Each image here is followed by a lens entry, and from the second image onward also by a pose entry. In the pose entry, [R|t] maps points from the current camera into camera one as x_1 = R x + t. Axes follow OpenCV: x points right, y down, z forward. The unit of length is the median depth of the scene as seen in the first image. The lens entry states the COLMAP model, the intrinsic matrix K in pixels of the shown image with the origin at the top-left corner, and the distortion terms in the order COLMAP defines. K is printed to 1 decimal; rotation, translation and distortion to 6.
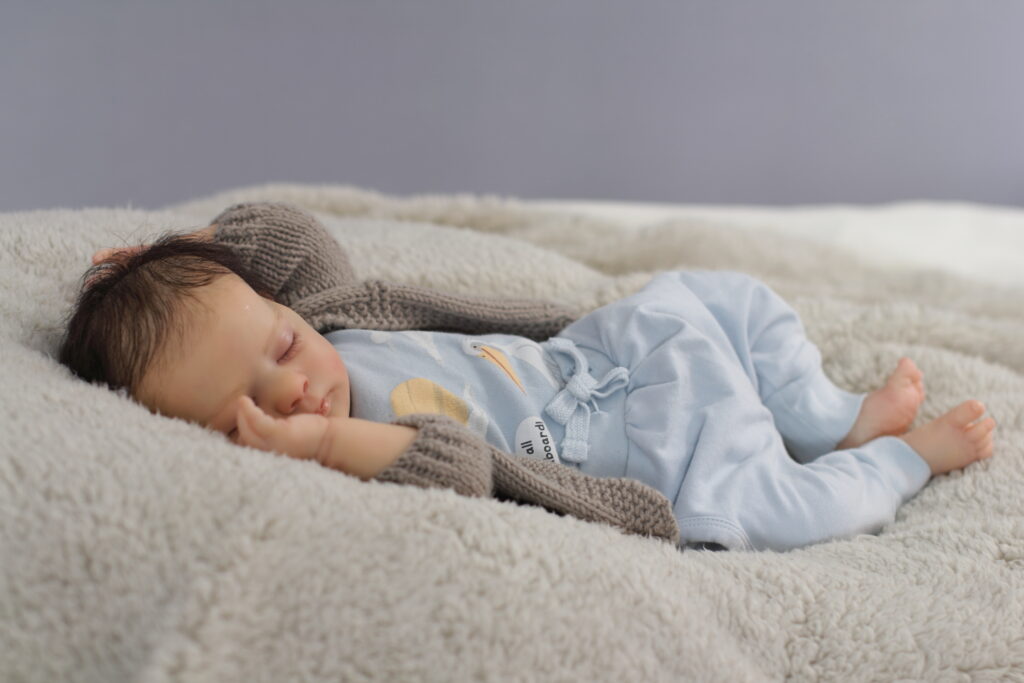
lens RADIAL K [[2411.5, 0, 512.0], [0, 2411.5, 341.5], [0, 0, 1]] dist [-0.166369, -0.411194]
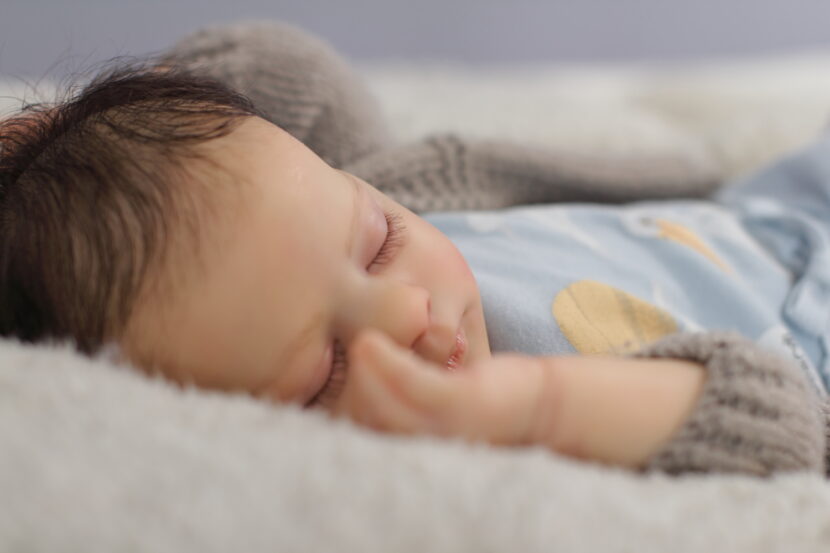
lens RADIAL K [[1954.6, 0, 415.0], [0, 1954.6, 276.5], [0, 0, 1]] dist [-0.166369, -0.411194]
pose [[0.986165, -0.101080, 0.131382, -0.145484], [0.103493, 0.994562, -0.011651, 0.016271], [-0.129489, 0.025087, 0.991263, 0.577617]]
